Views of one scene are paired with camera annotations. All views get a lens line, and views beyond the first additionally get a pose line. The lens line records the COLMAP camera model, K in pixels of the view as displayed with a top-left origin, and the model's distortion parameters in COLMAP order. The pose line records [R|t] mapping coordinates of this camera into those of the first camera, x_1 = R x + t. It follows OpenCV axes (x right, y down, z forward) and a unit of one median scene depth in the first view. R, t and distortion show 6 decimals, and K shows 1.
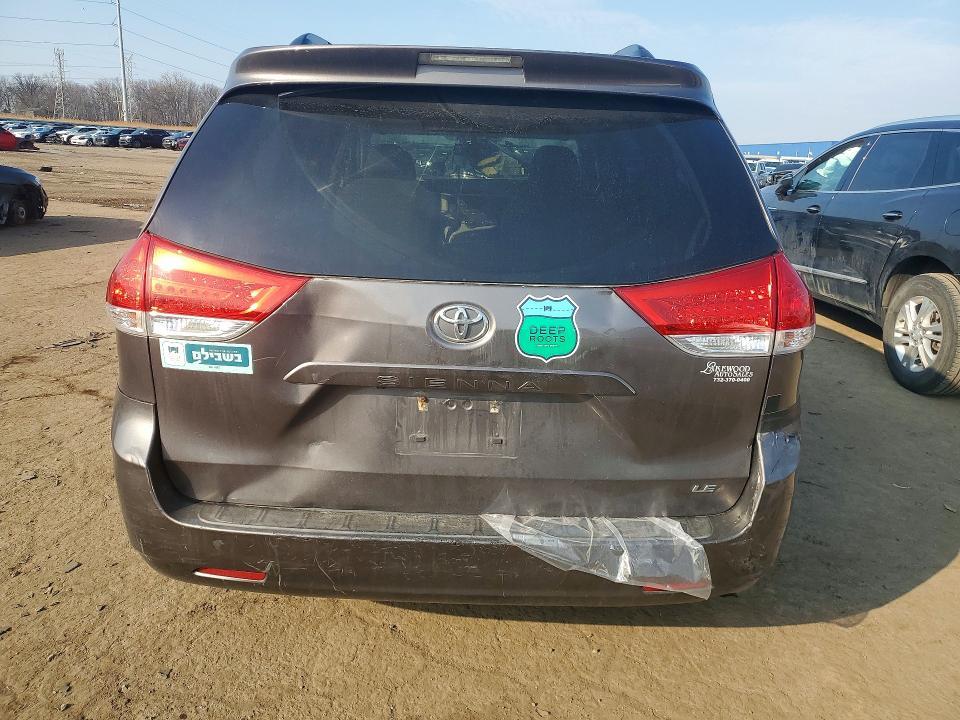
lens RADIAL K [[763.7, 0, 464.5], [0, 763.7, 359.4], [0, 0, 1]] dist [0.027641, -0.006803]
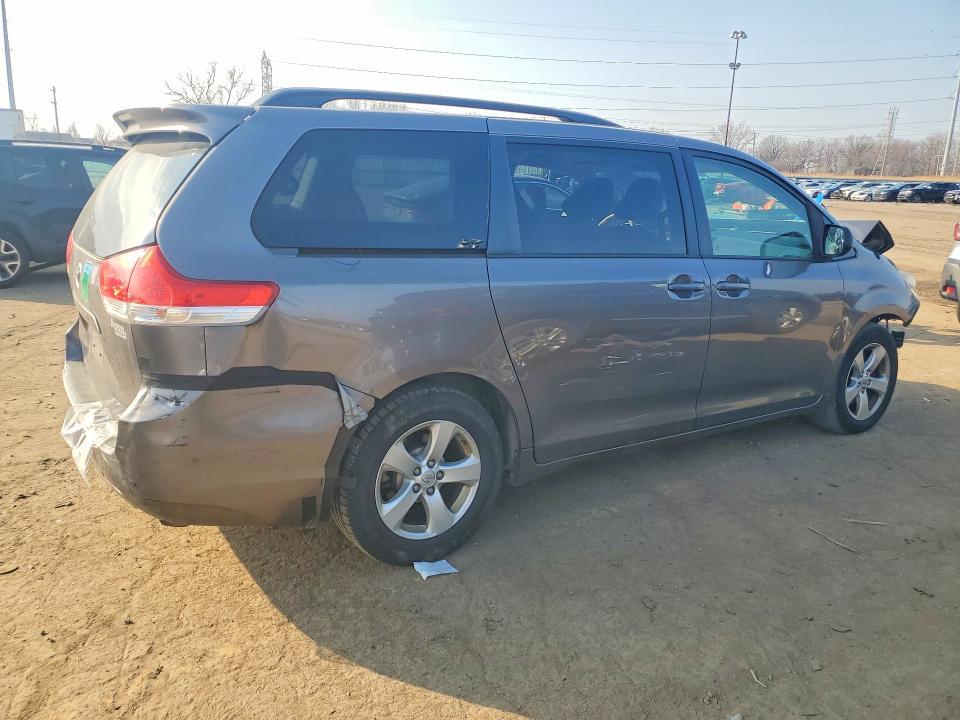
lens RADIAL K [[763.7, 0, 464.5], [0, 763.7, 359.4], [0, 0, 1]] dist [0.027641, -0.006803]
pose [[0.519729, 0.168061, -0.837638, 0.118419], [-0.227335, 0.972317, 0.054028, -0.009850], [0.823529, 0.162344, 0.543547, 0.049753]]
